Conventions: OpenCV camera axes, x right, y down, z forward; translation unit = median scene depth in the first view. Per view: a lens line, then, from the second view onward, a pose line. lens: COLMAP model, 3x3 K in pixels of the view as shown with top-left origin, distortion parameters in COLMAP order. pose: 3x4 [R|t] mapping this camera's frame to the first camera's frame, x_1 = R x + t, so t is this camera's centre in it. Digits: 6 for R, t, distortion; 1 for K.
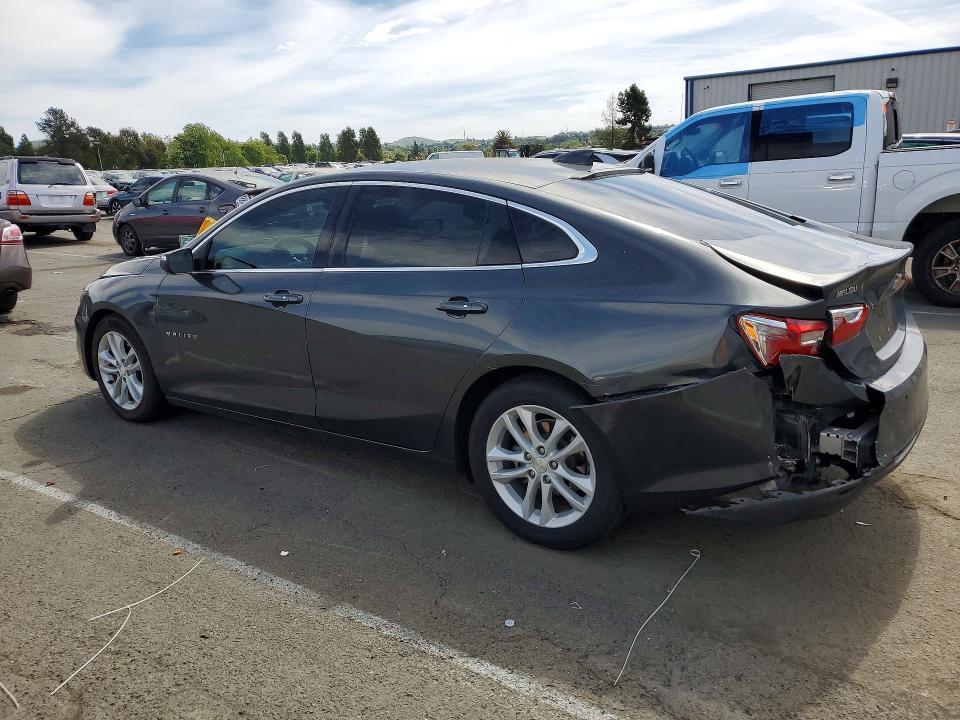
lens RADIAL K [[710.9, 0, 479.8], [0, 710.9, 357.5], [0, 0, 1]] dist [0.016065, -0.004228]
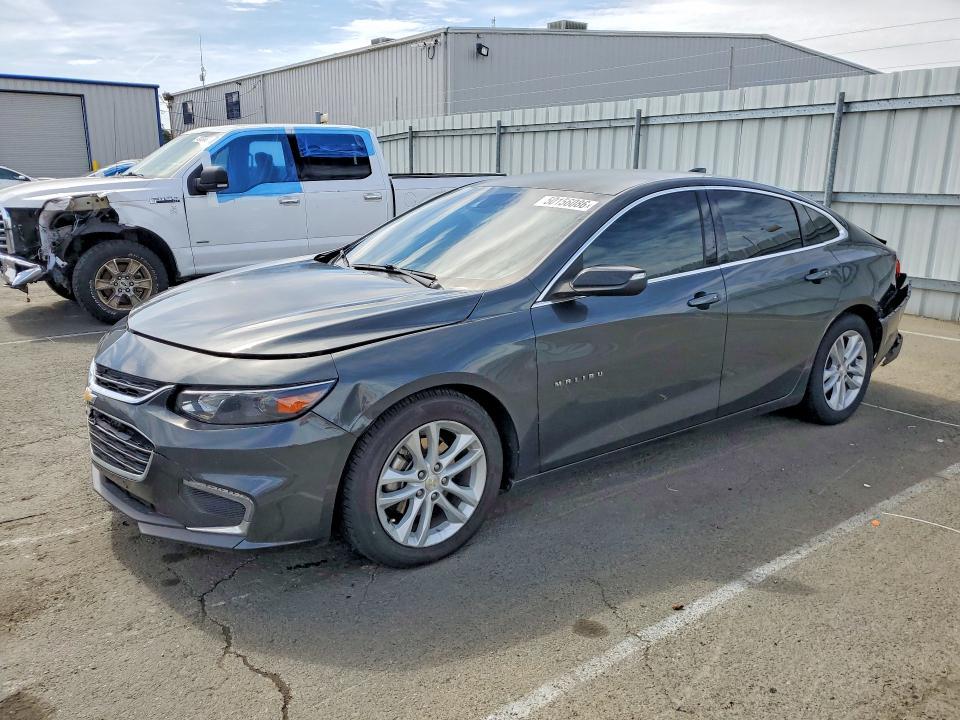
lens RADIAL K [[710.9, 0, 479.7], [0, 710.9, 363.1], [0, 0, 1]] dist [0.016065, -0.004228]
pose [[0.346935, -0.196090, 0.917161, -1.176564], [0.221962, 0.967286, 0.122845, -0.169301], [-0.911246, 0.160956, 0.379110, 0.817646]]
